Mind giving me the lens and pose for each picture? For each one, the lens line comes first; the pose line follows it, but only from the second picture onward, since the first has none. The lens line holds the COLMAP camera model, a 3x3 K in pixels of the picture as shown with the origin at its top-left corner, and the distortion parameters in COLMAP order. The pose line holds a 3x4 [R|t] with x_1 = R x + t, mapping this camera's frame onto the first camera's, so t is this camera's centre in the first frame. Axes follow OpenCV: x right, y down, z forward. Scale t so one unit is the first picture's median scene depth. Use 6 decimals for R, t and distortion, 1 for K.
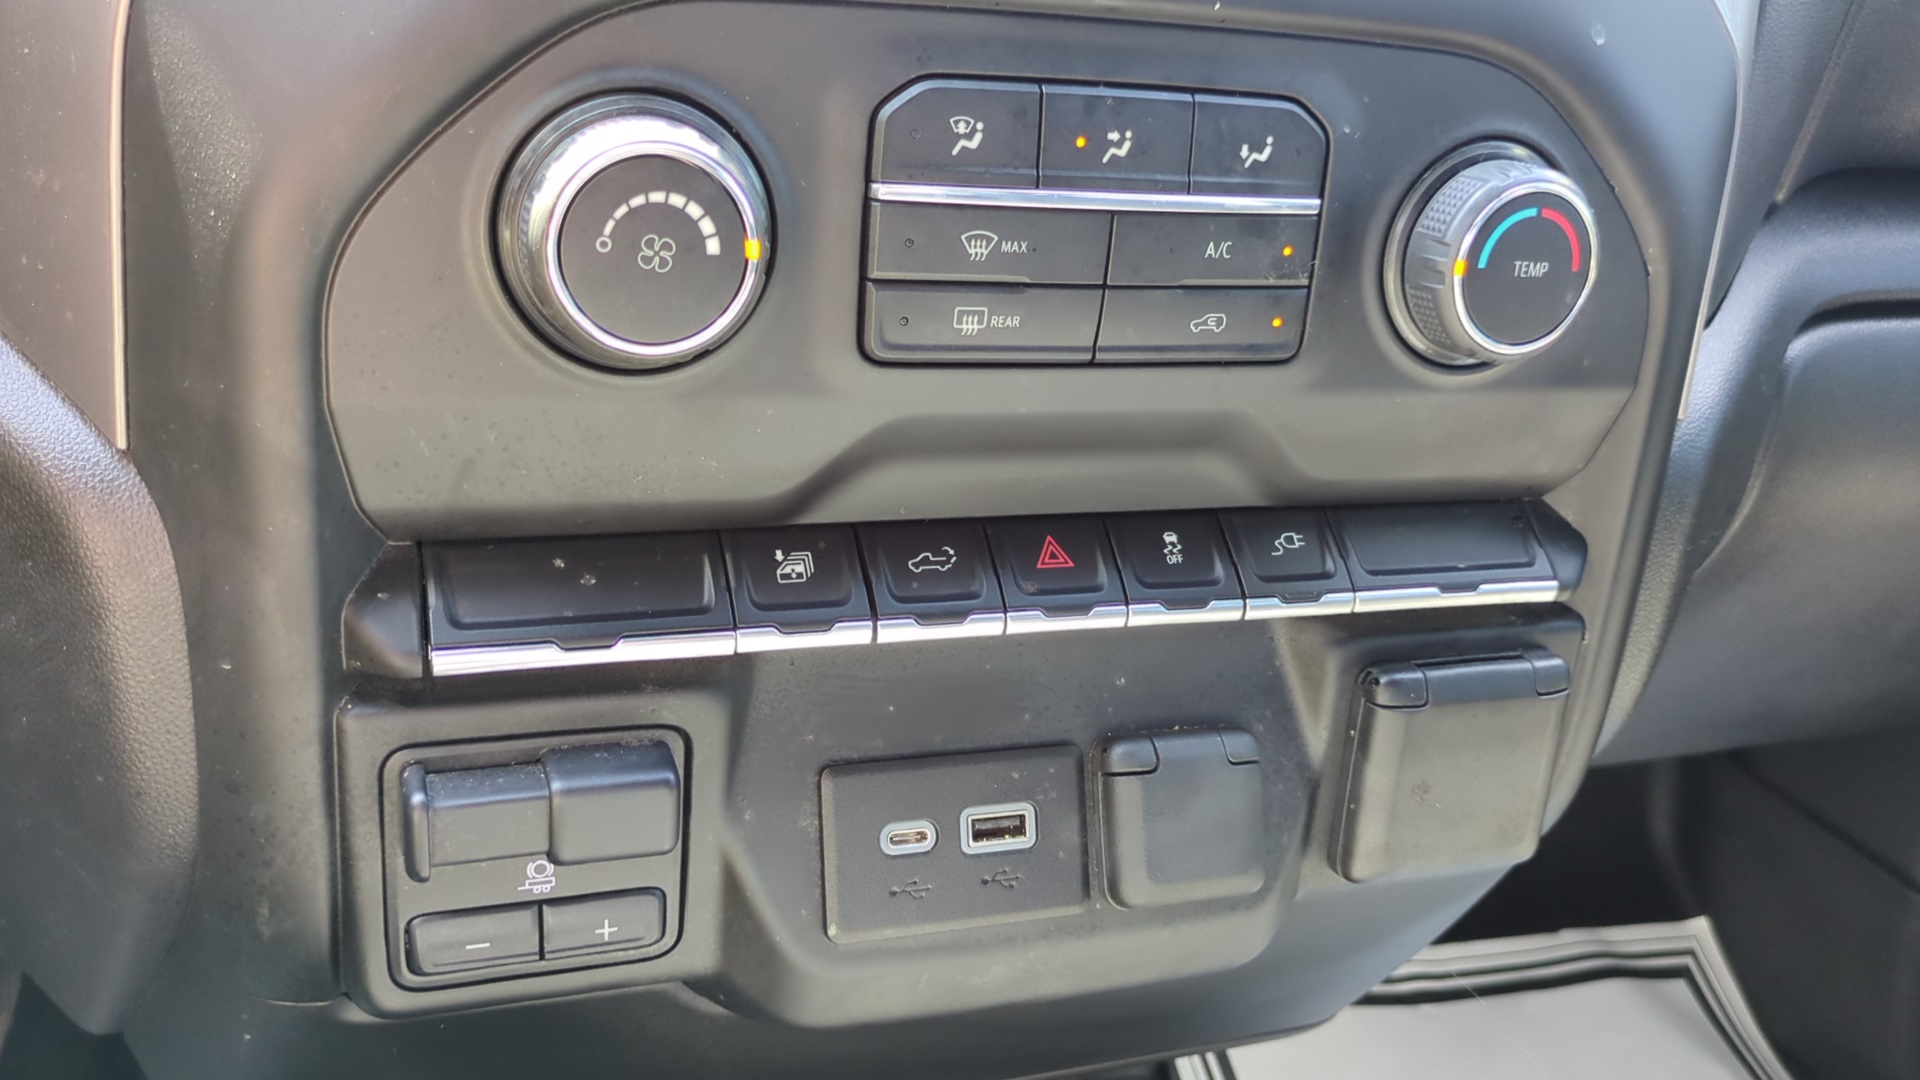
lens RADIAL K [[1600.8, 0, 966.3], [0, 1600.8, 526.1], [0, 0, 1]] dist [0.018545, -0.004750]
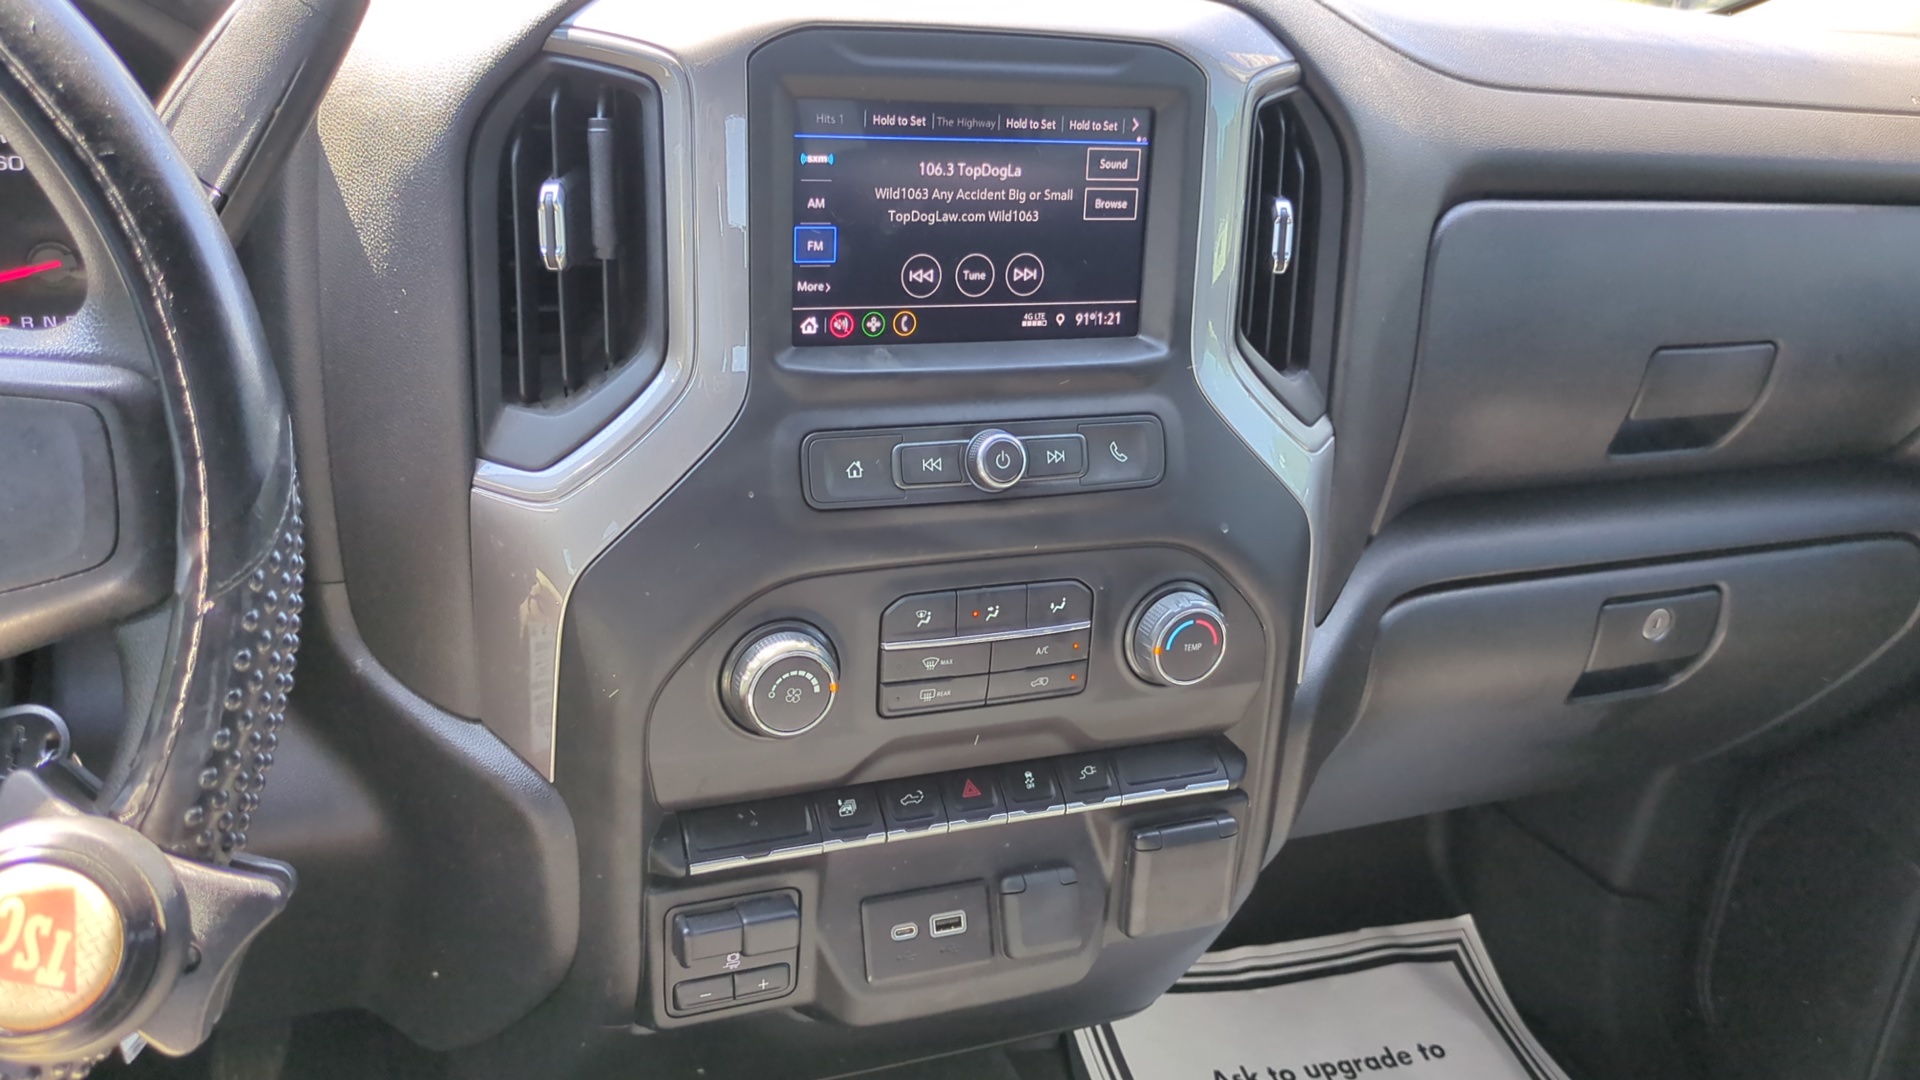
lens RADIAL K [[1600.8, 0, 966.3], [0, 1600.8, 526.1], [0, 0, 1]] dist [0.018545, -0.004750]
pose [[0.998432, -0.035251, 0.043485, -0.028282], [0.035120, 0.999376, 0.003756, -0.329186], [-0.043591, -0.002223, 0.999047, -1.052420]]
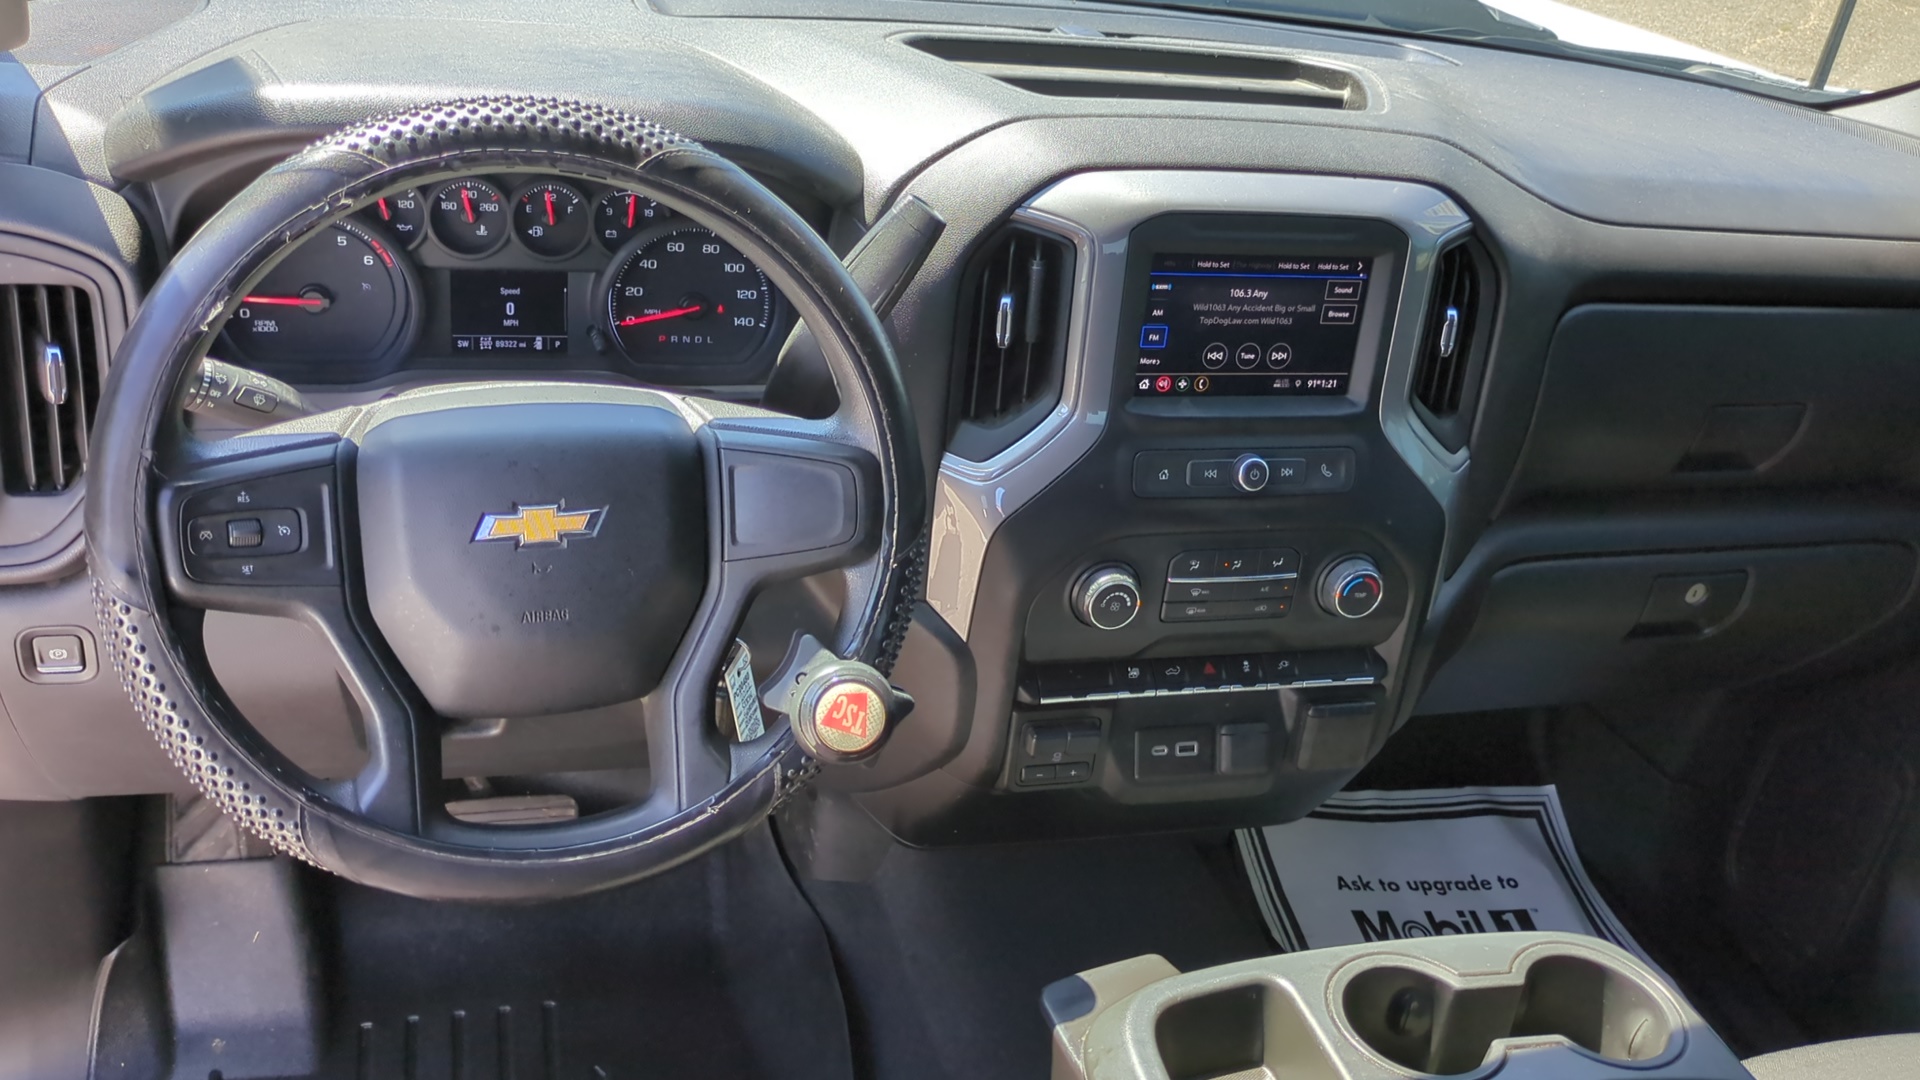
lens RADIAL K [[1600.8, 0, 966.3], [0, 1600.8, 526.1], [0, 0, 1]] dist [0.018545, -0.004750]
pose [[0.997216, 0.052870, -0.052582, -0.285927], [-0.046672, 0.992519, 0.112813, -0.622053], [0.058153, -0.110045, 0.992224, -2.261260]]
